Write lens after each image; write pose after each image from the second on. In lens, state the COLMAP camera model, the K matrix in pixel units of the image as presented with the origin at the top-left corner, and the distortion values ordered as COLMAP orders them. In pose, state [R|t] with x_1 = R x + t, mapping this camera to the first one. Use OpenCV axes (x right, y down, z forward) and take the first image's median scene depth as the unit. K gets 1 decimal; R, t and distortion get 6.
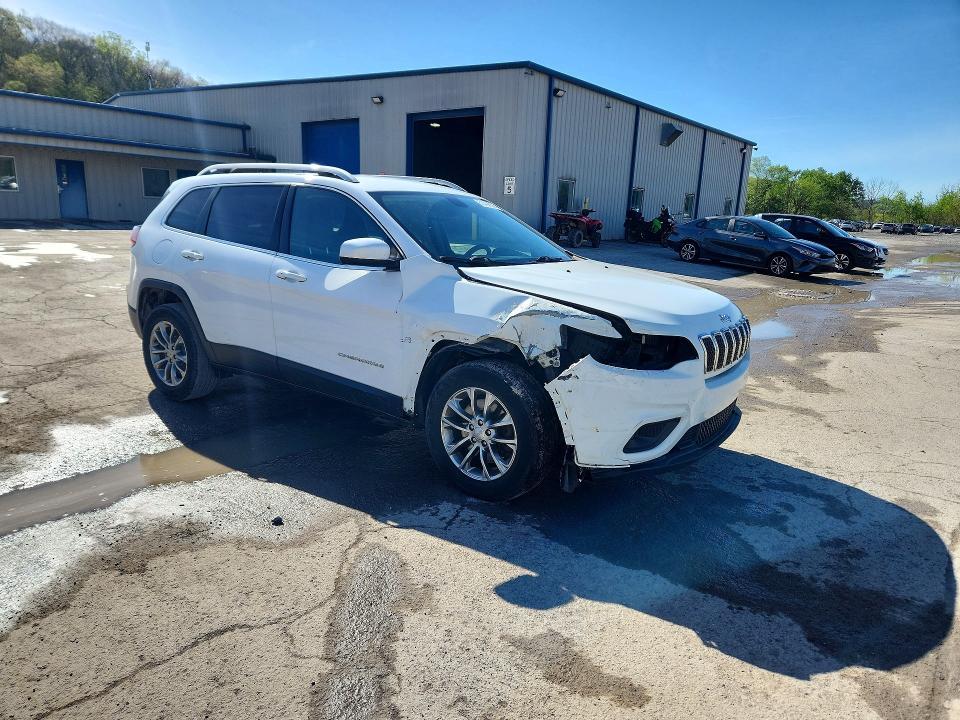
lens RADIAL K [[665.4, 0, 473.4], [0, 665.4, 355.6], [0, 0, 1]] dist [0.058455, -0.043989]
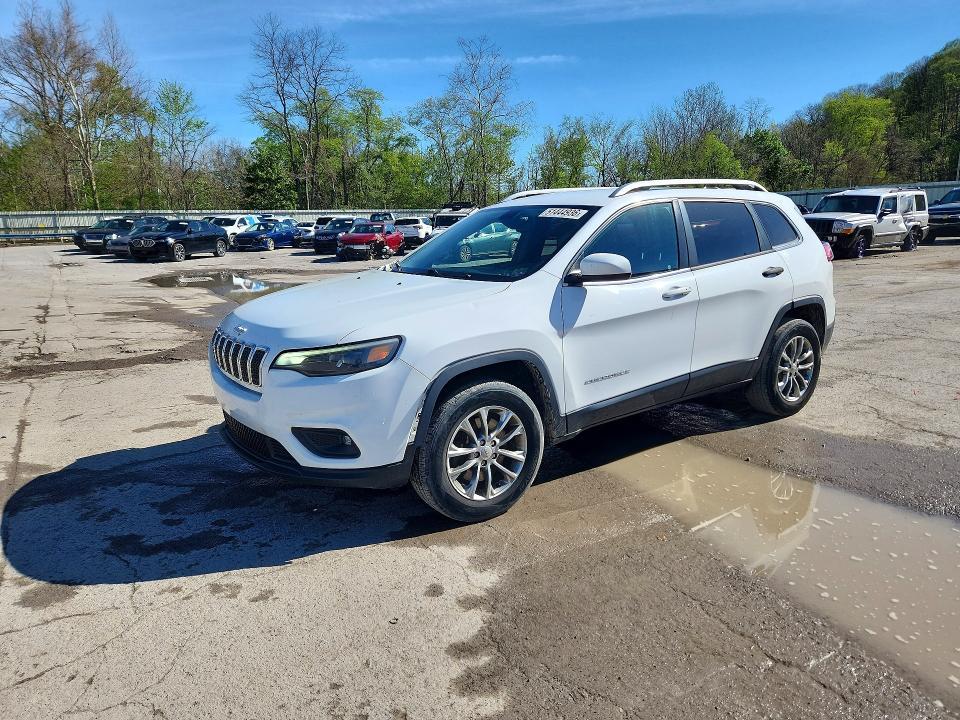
lens RADIAL K [[665.4, 0, 473.4], [0, 665.4, 355.6], [0, 0, 1]] dist [0.058455, -0.043989]
pose [[-0.360296, 0.155048, -0.919862, 1.130407], [-0.182250, 0.955388, 0.232420, -0.300162], [0.914862, 0.251385, -0.315965, 1.595088]]
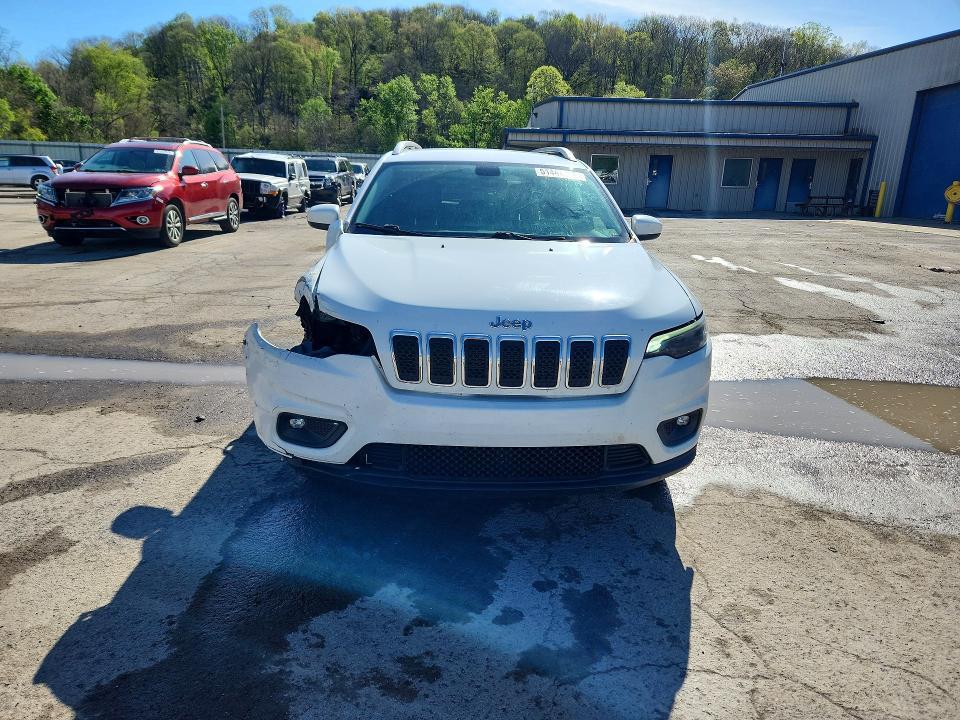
lens RADIAL K [[669.2, 0, 474.2], [0, 669.2, 364.1], [0, 0, 1]] dist [0.067979, -0.059424]
pose [[0.587771, 0.193995, -0.785424, 0.896243], [-0.178828, 0.977965, 0.107726, -0.081500], [0.789016, 0.077138, 0.609511, 0.538507]]
